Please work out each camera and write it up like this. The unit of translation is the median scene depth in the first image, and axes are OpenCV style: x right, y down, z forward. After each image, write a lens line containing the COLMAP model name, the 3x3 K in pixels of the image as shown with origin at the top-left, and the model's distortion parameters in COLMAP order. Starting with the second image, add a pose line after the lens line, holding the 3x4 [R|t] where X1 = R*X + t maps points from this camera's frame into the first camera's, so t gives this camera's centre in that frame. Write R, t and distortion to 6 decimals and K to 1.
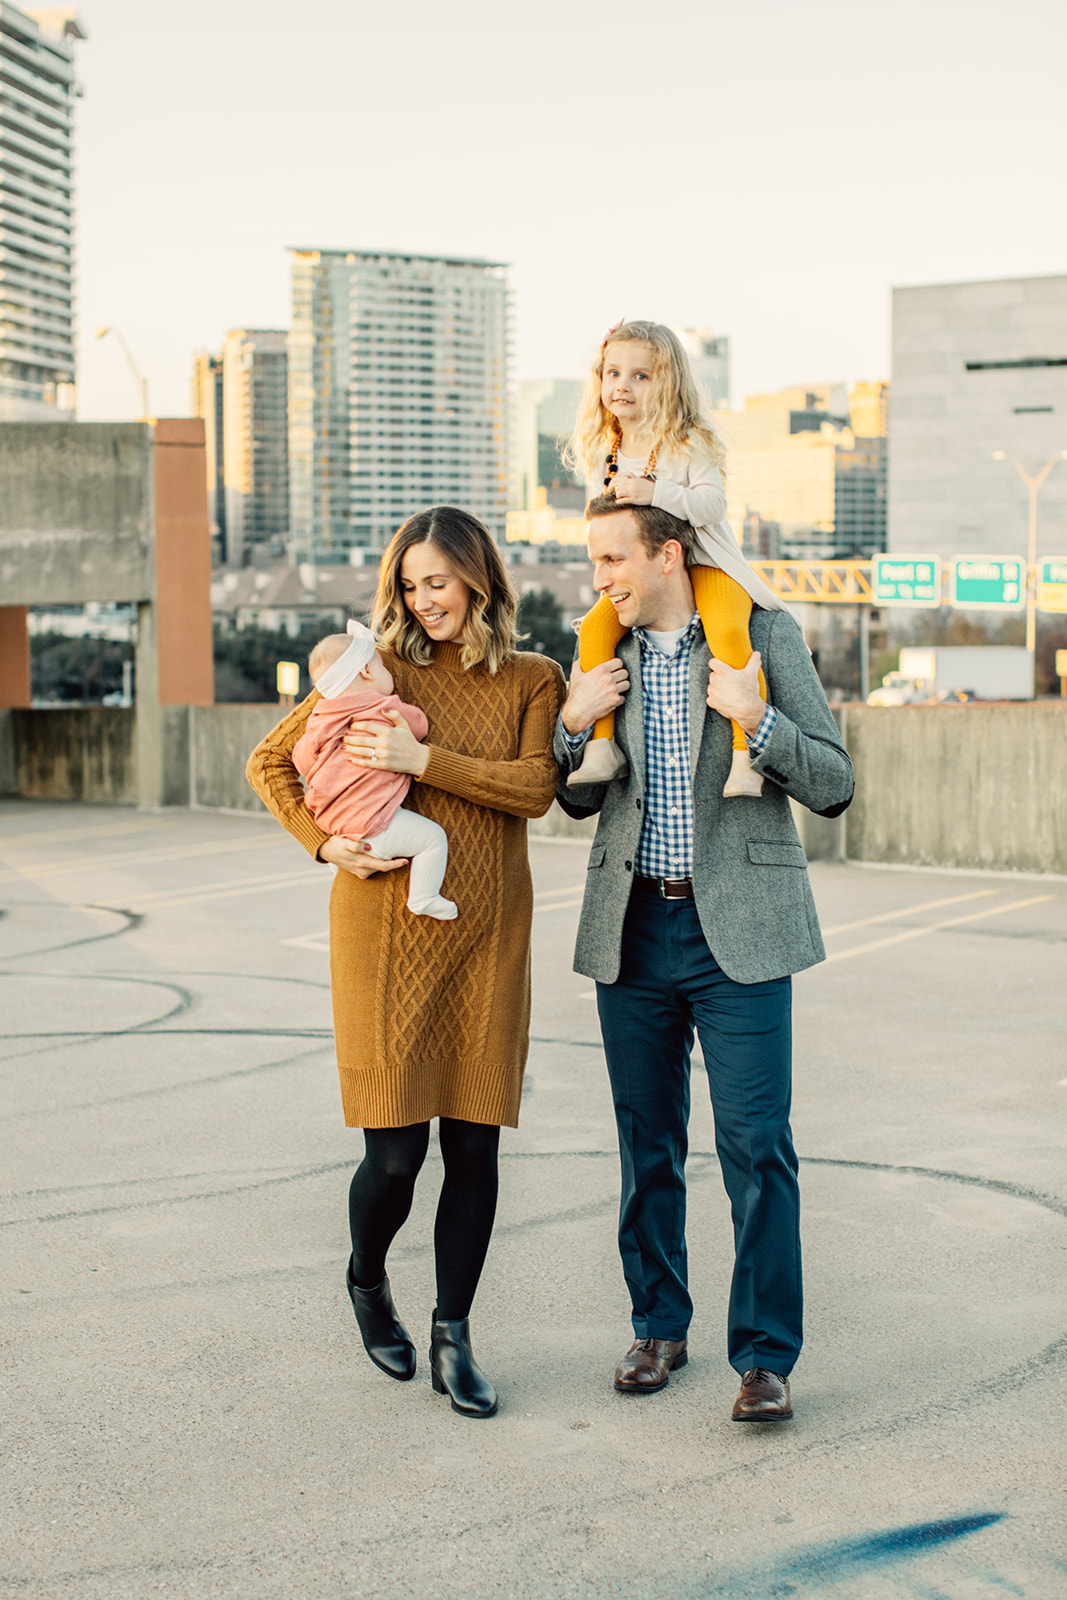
lens RADIAL K [[2325.1, 0, 555.5], [0, 2325.1, 760.9], [0, 0, 1]] dist [-0.143570, 0.042618]
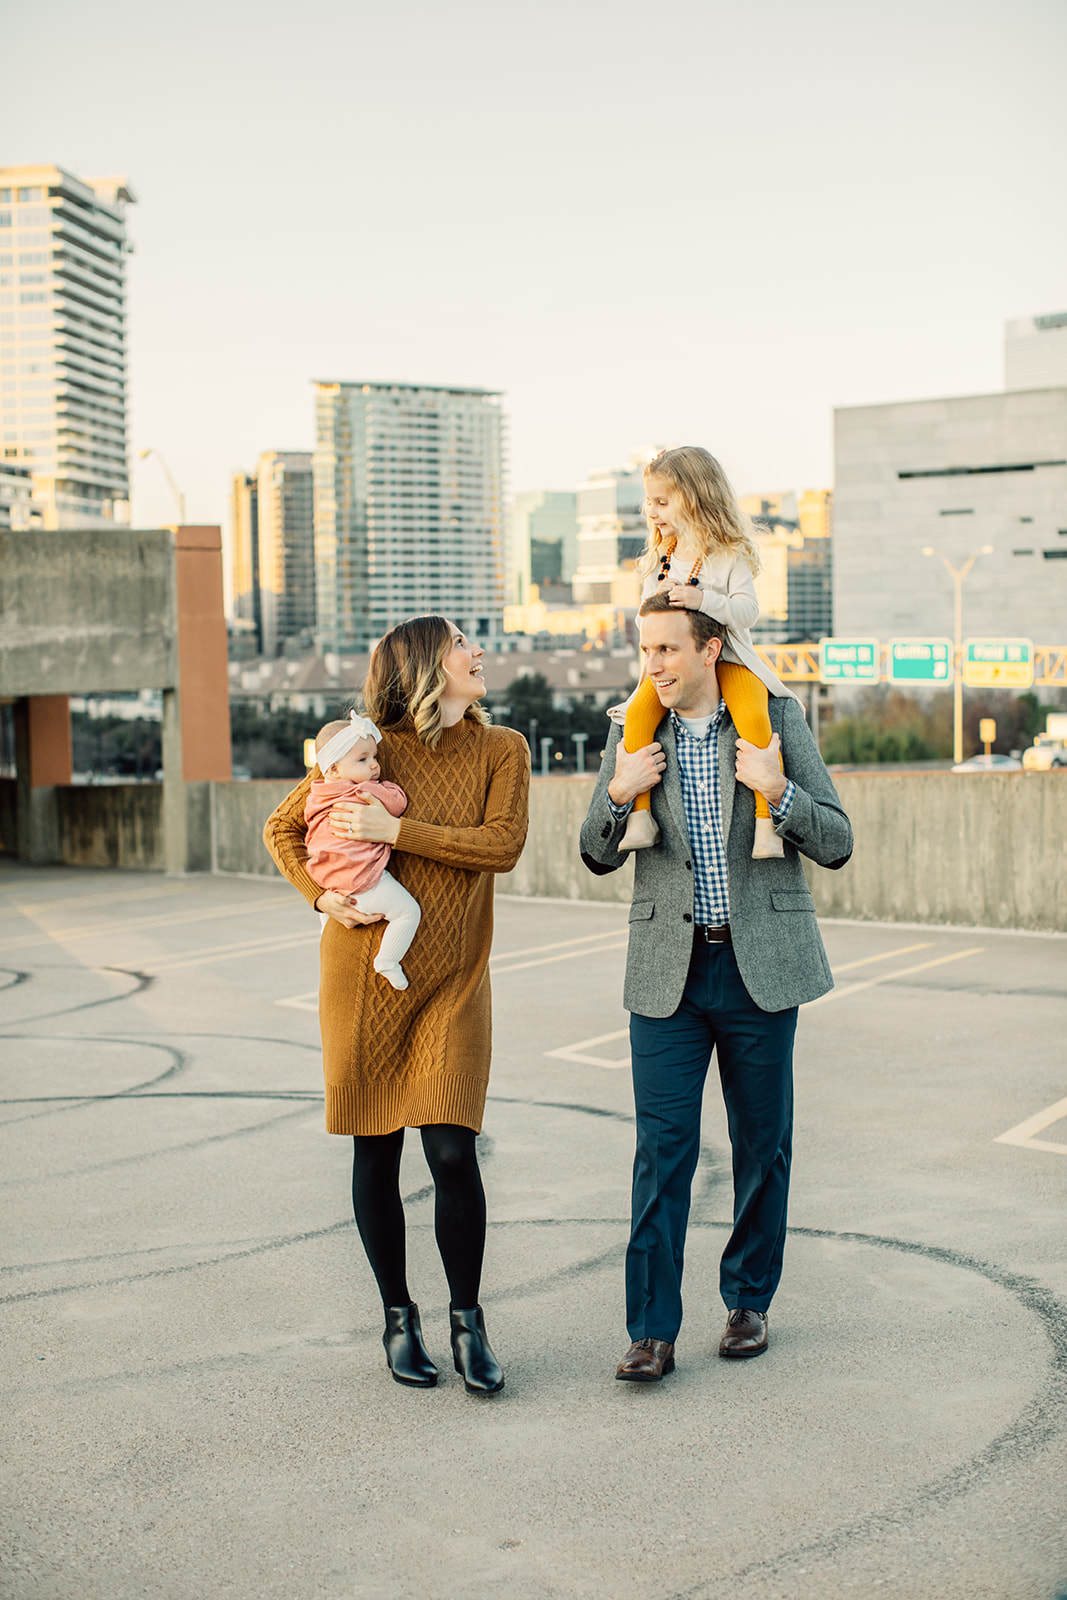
lens RADIAL K [[2271.5, 0, 533.5], [0, 2271.5, 800.0], [0, 0, 1]] dist [-0.157284, -0.025549]
pose [[0.999779, -0.014671, 0.015089, -0.024975], [0.014950, 0.999716, -0.018561, 0.010261], [-0.014812, 0.018782, 0.999714, -0.128123]]
